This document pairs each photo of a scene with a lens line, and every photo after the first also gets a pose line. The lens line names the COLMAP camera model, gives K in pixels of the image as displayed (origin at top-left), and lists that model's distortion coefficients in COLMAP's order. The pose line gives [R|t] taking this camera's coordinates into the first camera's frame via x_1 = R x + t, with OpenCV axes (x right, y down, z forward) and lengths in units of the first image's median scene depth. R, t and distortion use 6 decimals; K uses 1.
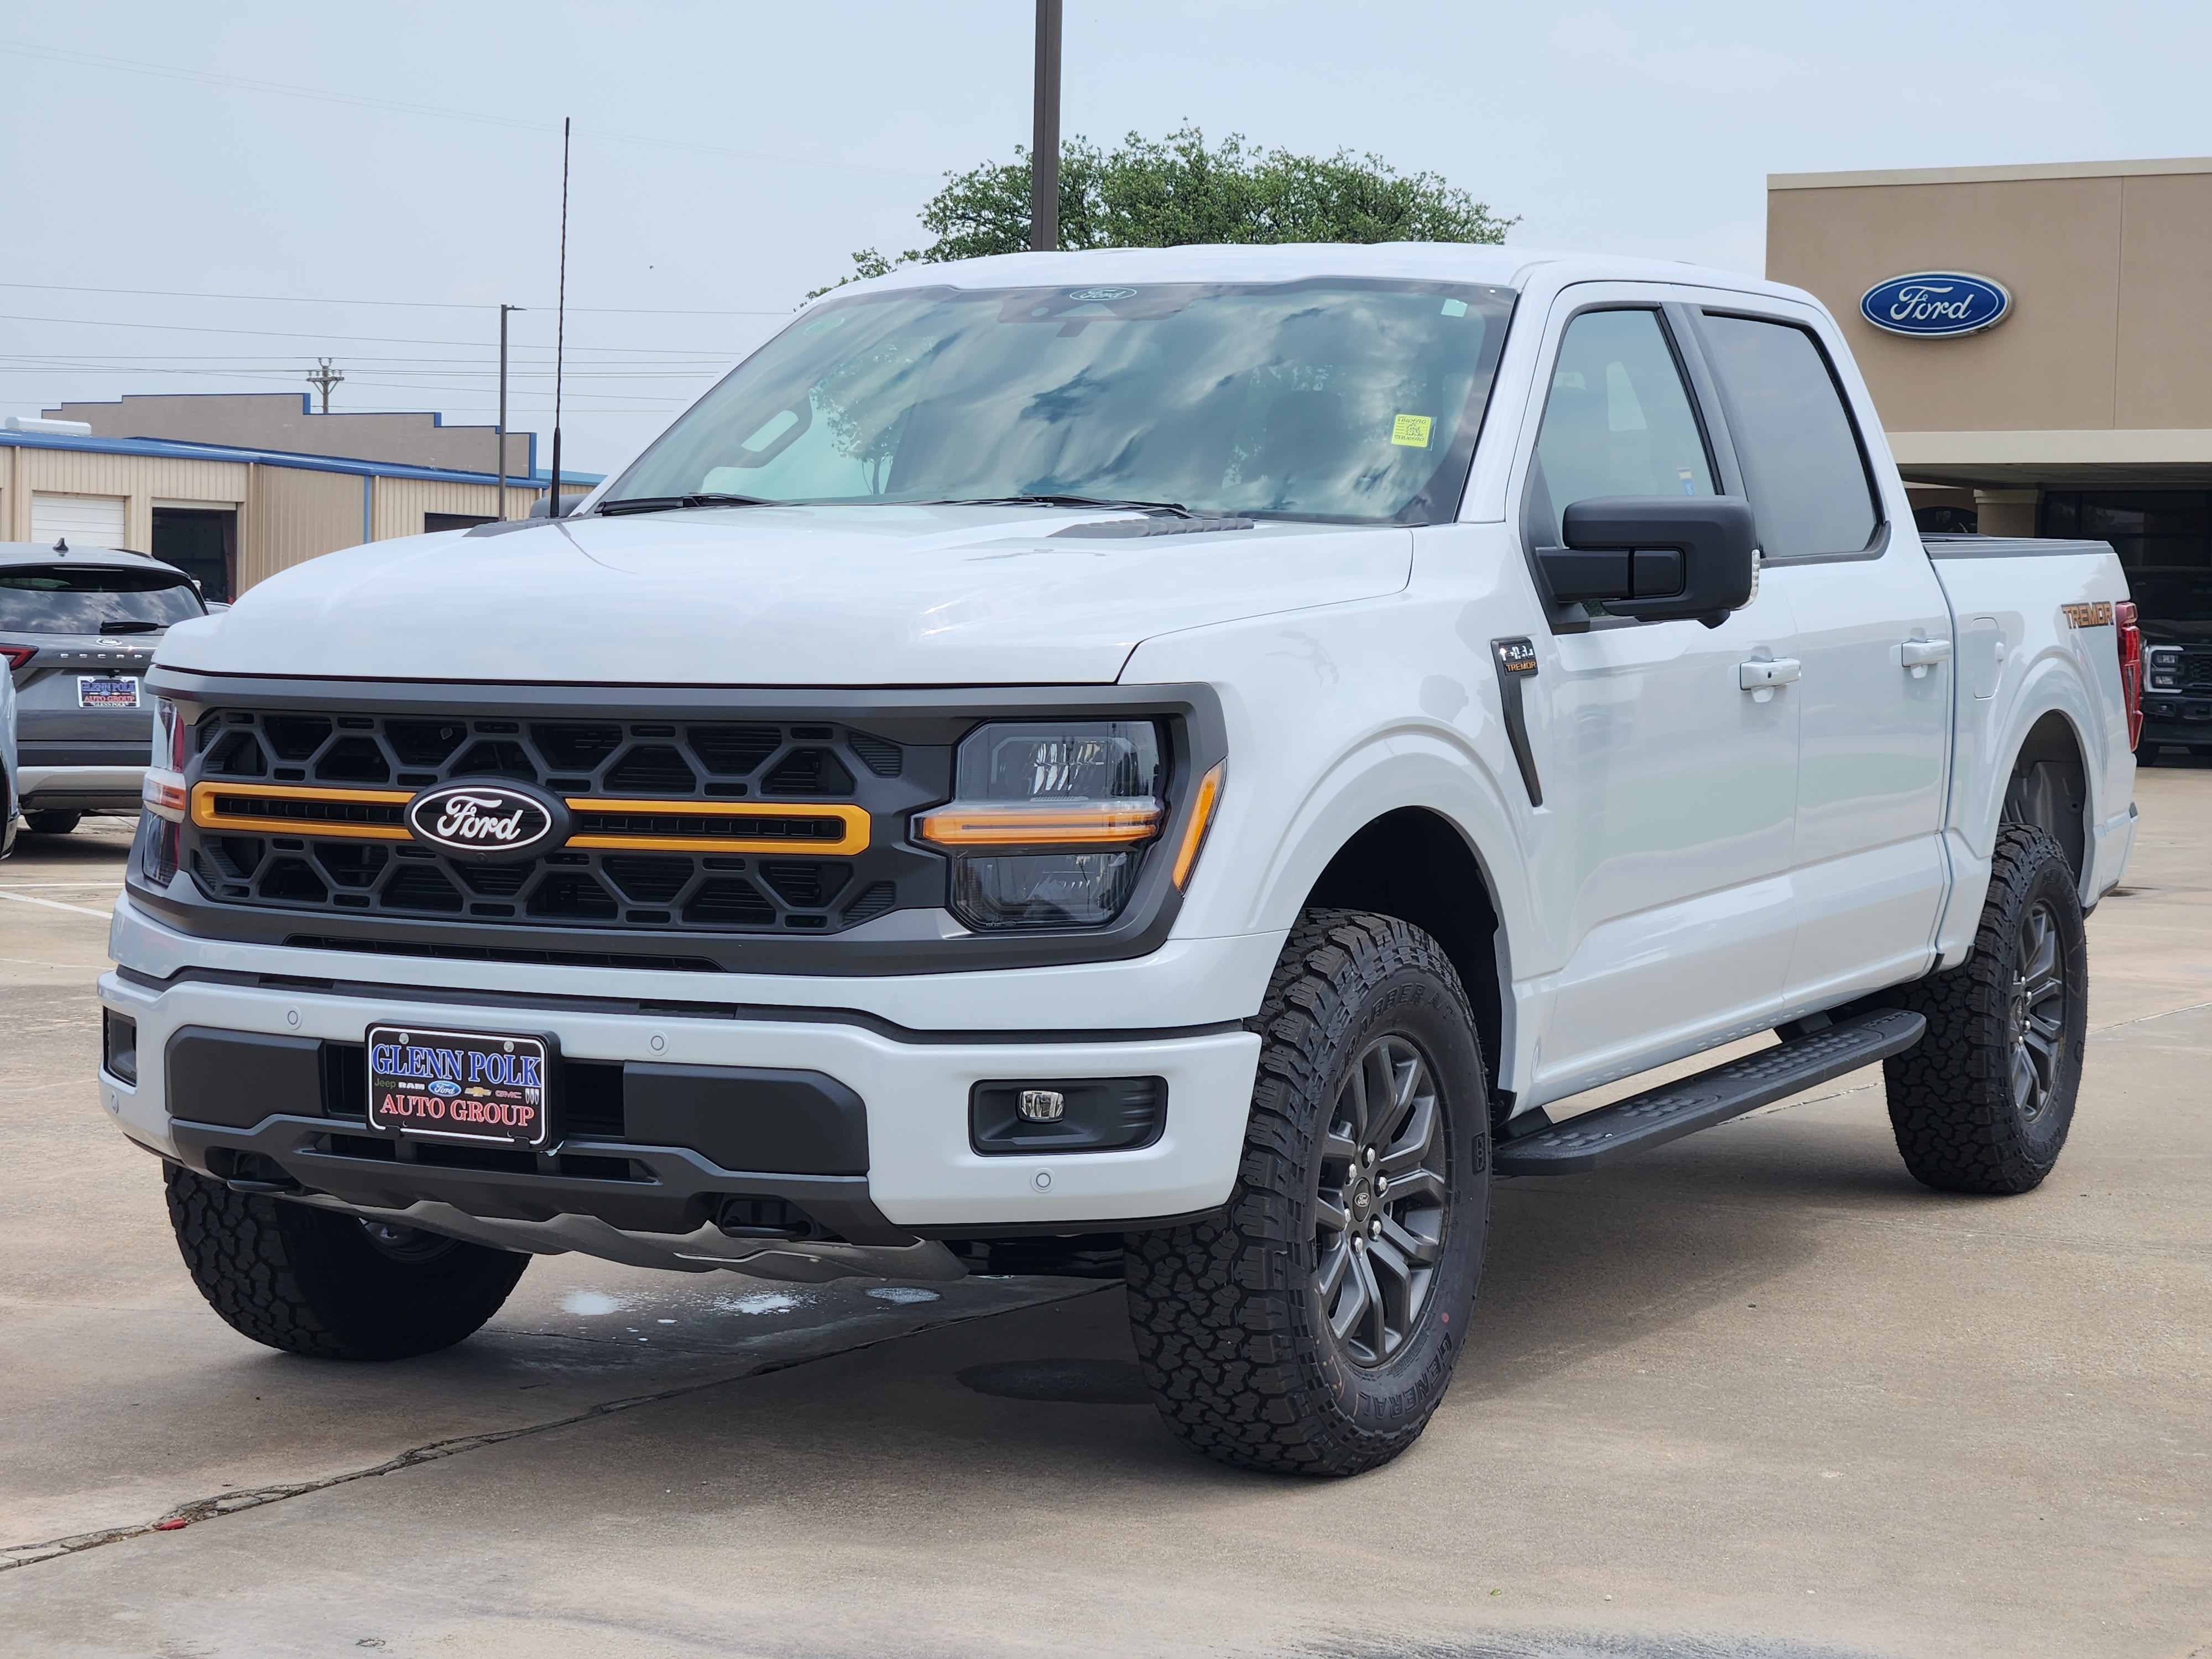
lens RADIAL K [[4440.0, 0, 1100.4], [0, 4440.0, 833.6], [0, 0, 1]] dist [0.034187, 0.000000]
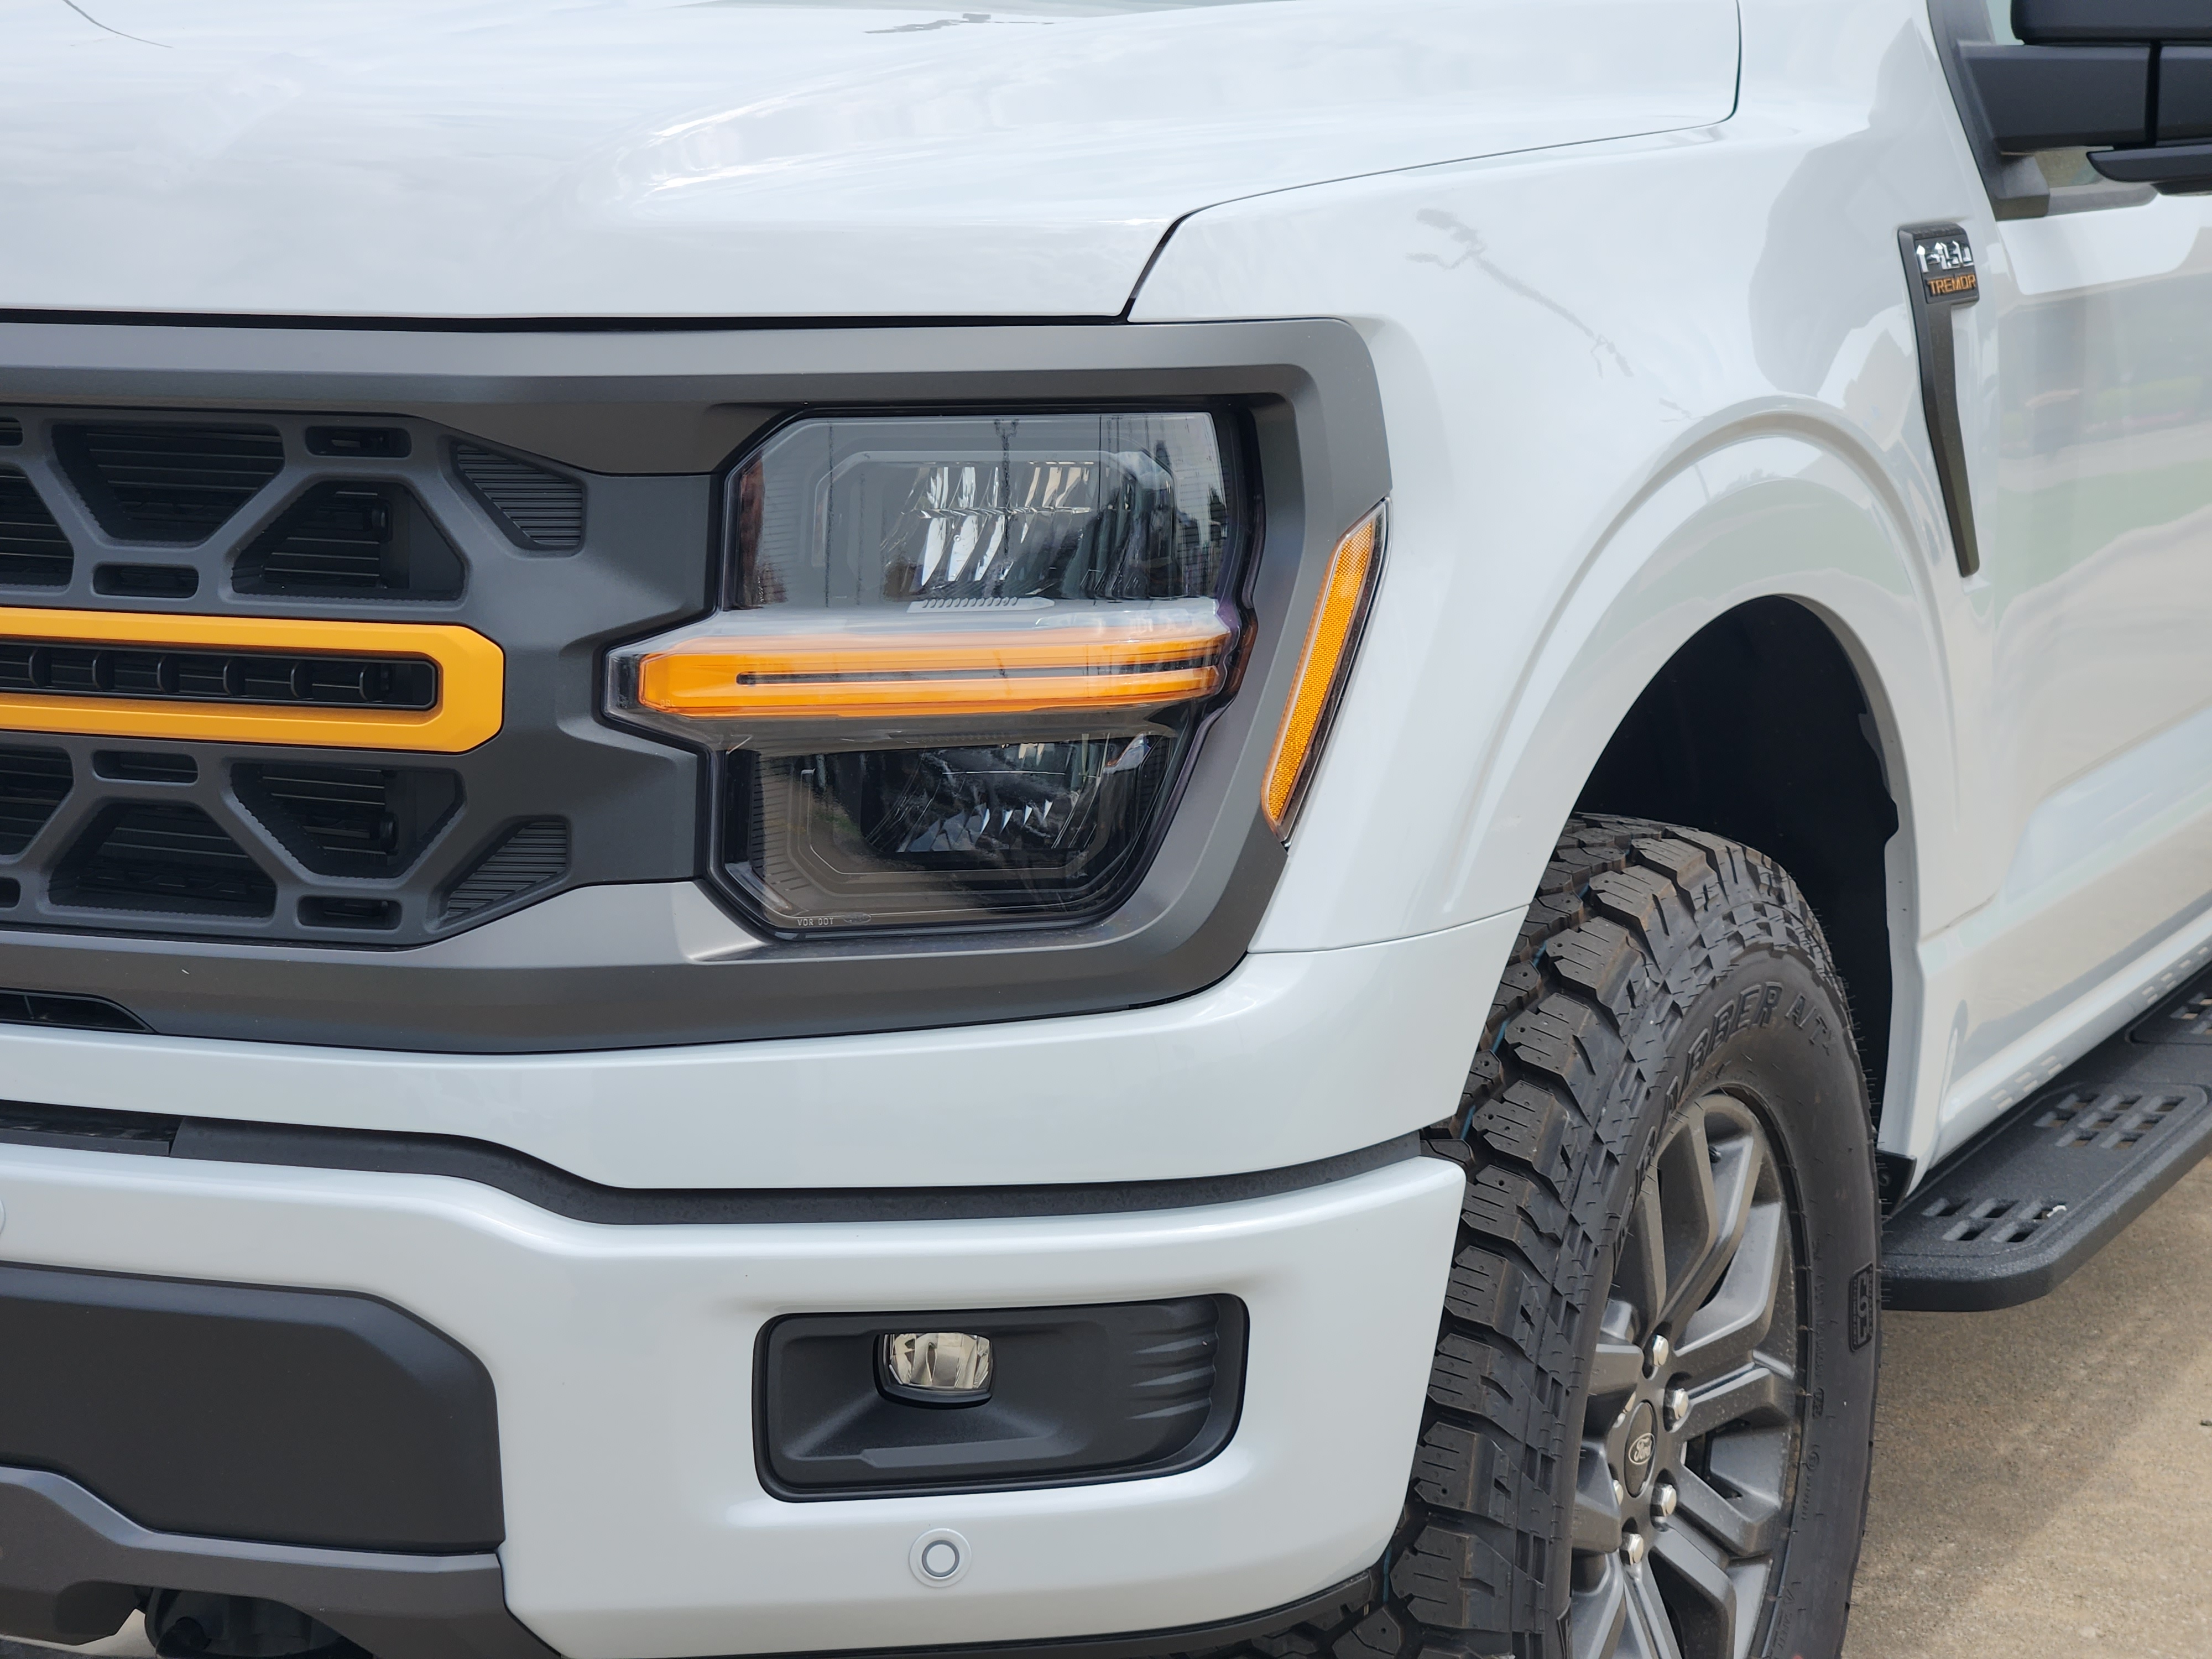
lens RADIAL K [[4440.0, 0, 1120.4], [0, 4440.0, 836.0], [0, 0, 1]] dist [0.034187, 0.000000]
pose [[0.999800, 0.001979, 0.019918, -0.004596], [-0.003629, 0.996531, 0.083144, -0.020147], [-0.019684, -0.083199, 0.996339, 0.583518]]
